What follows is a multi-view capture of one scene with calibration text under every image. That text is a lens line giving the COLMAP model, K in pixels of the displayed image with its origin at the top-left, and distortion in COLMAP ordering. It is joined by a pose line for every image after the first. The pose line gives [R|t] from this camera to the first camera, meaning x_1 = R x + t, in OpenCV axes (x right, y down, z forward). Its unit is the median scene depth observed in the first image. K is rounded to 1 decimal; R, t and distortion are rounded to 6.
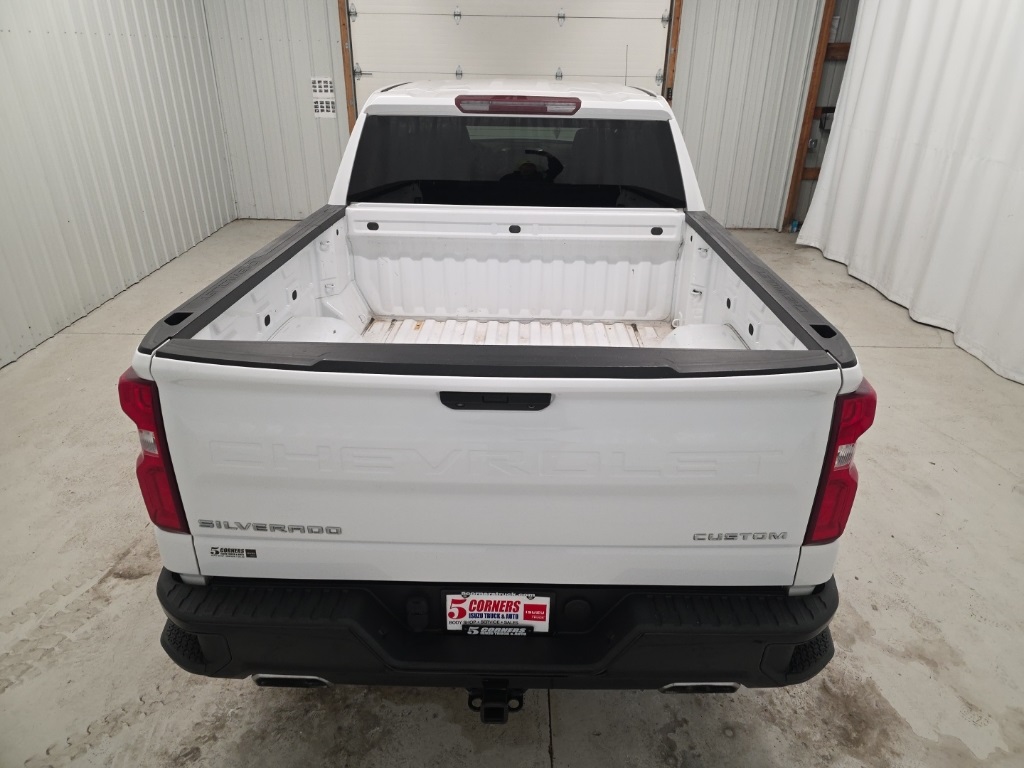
lens RADIAL K [[683.0, 0, 517.7], [0, 683.0, 373.8], [0, 0, 1]] dist [0.045369, -0.034745]
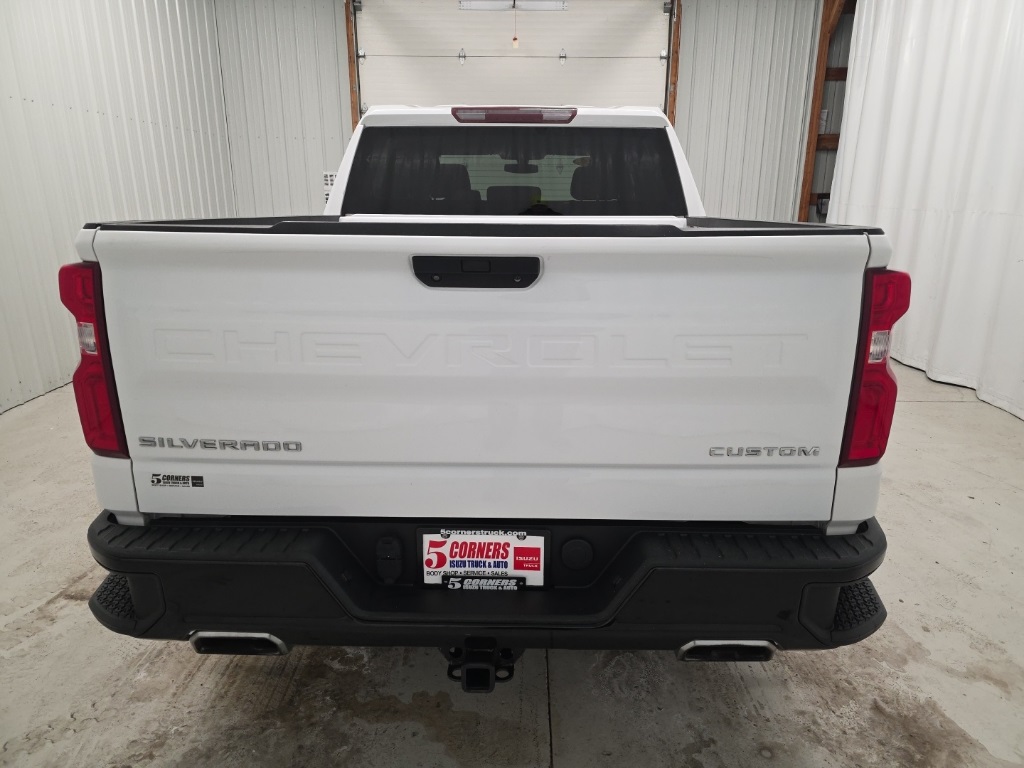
lens RADIAL K [[683.0, 0, 515.7], [0, 683.0, 388.0], [0, 0, 1]] dist [0.045369, -0.034745]
pose [[0.999852, -0.007313, -0.015582, 0.020184], [0.004624, 0.986097, -0.166104, 0.217047], [0.016580, 0.166007, 0.985985, 0.099454]]
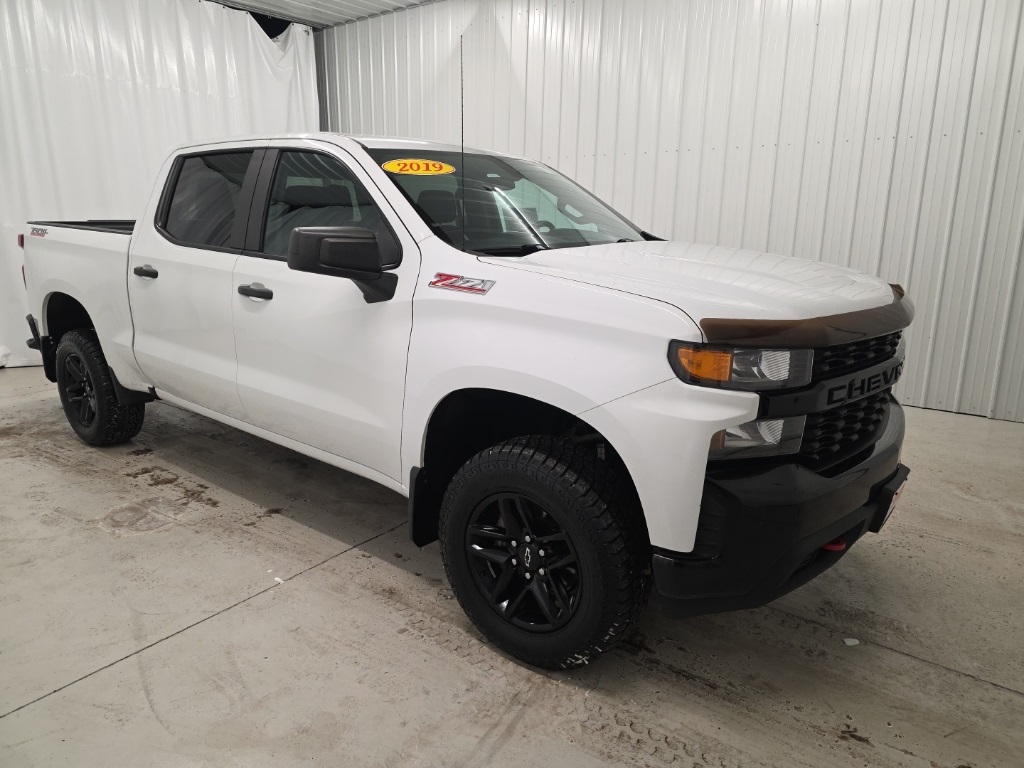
lens RADIAL K [[683.0, 0, 517.1], [0, 683.0, 381.3], [0, 0, 1]] dist [0.045369, -0.034745]
pose [[-0.615377, 0.157990, -0.772237, 1.114380], [-0.360280, 0.815003, 0.453838, -1.101068], [0.701077, 0.557503, -0.444614, 2.890022]]
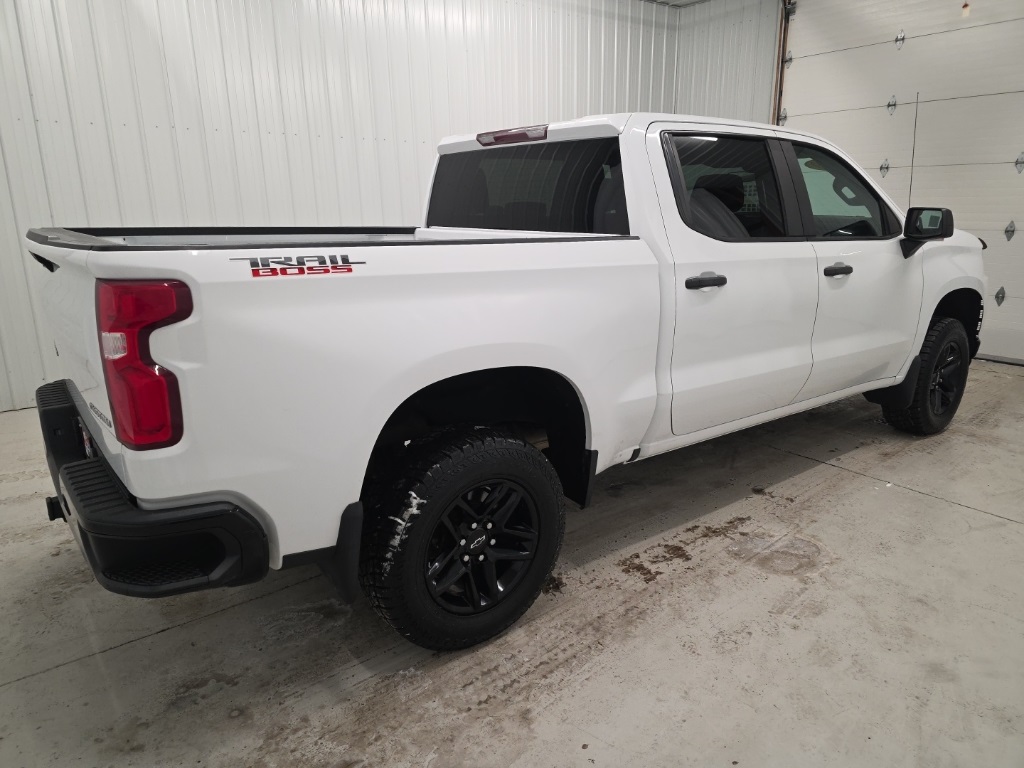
lens RADIAL K [[683.0, 0, 508.6], [0, 683.0, 384.6], [0, 0, 1]] dist [0.045369, -0.034745]
pose [[0.608620, 0.185735, -0.771417, 1.133688], [-0.325919, 0.944933, -0.029626, 0.009761], [0.723435, 0.269450, 0.635640, 0.542224]]
